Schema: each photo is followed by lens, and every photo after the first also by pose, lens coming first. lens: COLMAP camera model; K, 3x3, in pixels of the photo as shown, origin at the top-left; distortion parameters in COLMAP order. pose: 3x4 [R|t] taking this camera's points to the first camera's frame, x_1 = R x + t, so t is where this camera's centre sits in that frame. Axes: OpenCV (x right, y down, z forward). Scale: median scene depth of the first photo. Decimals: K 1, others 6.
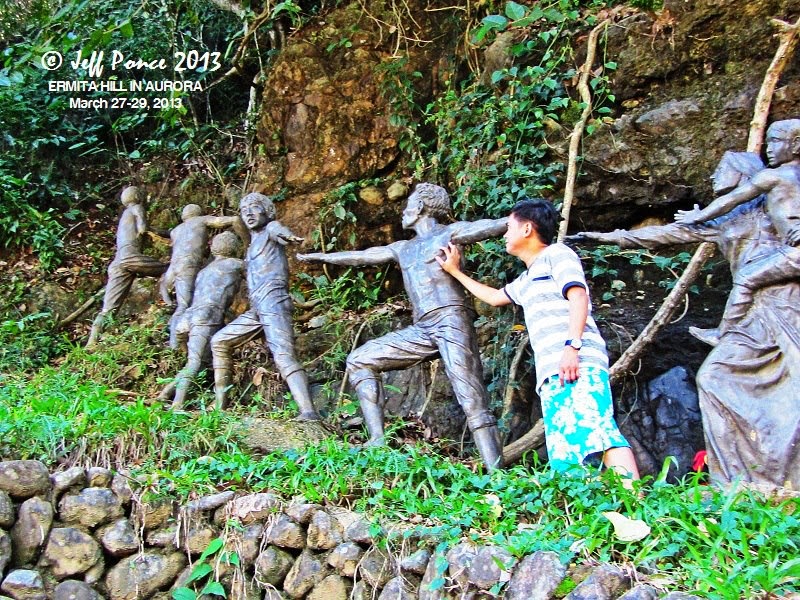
lens RADIAL K [[1541.8, 0, 399.3], [0, 1541.8, 298.5], [0, 0, 1]] dist [-0.000804, 0.000000]
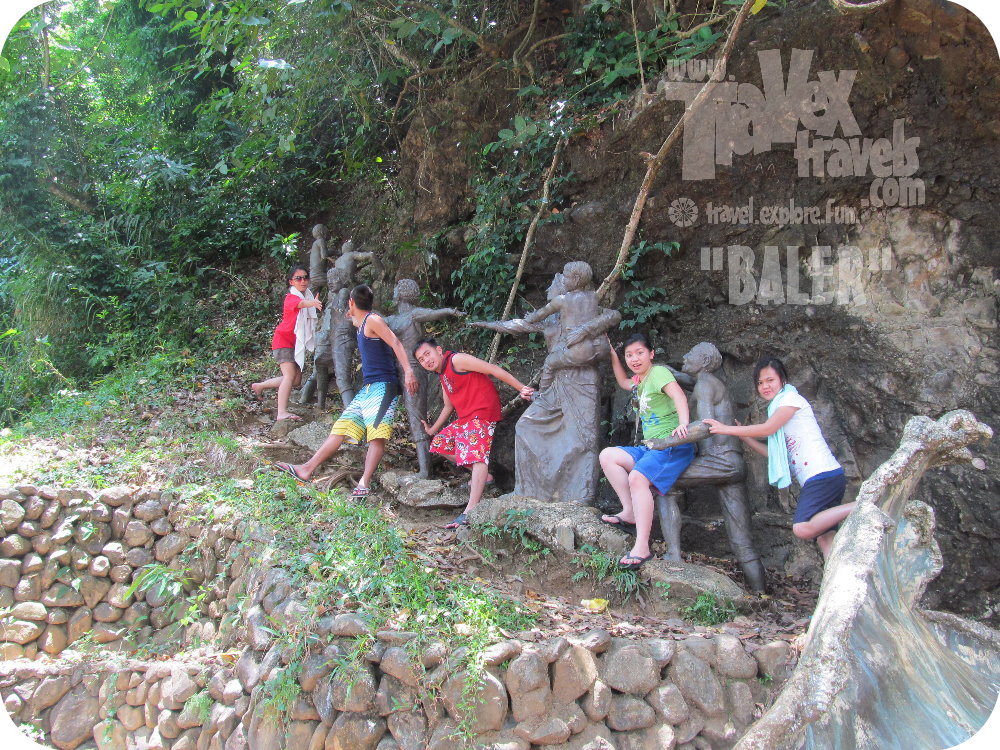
lens RADIAL K [[1927.2, 0, 500.0], [0, 1927.2, 376.6], [0, 0, 1]] dist [-0.000804, 0.000000]
pose [[0.914291, 0.027490, -0.404125, 0.956755], [0.074487, 0.969269, 0.234453, -0.458451], [0.398151, -0.244461, 0.884146, -0.770346]]
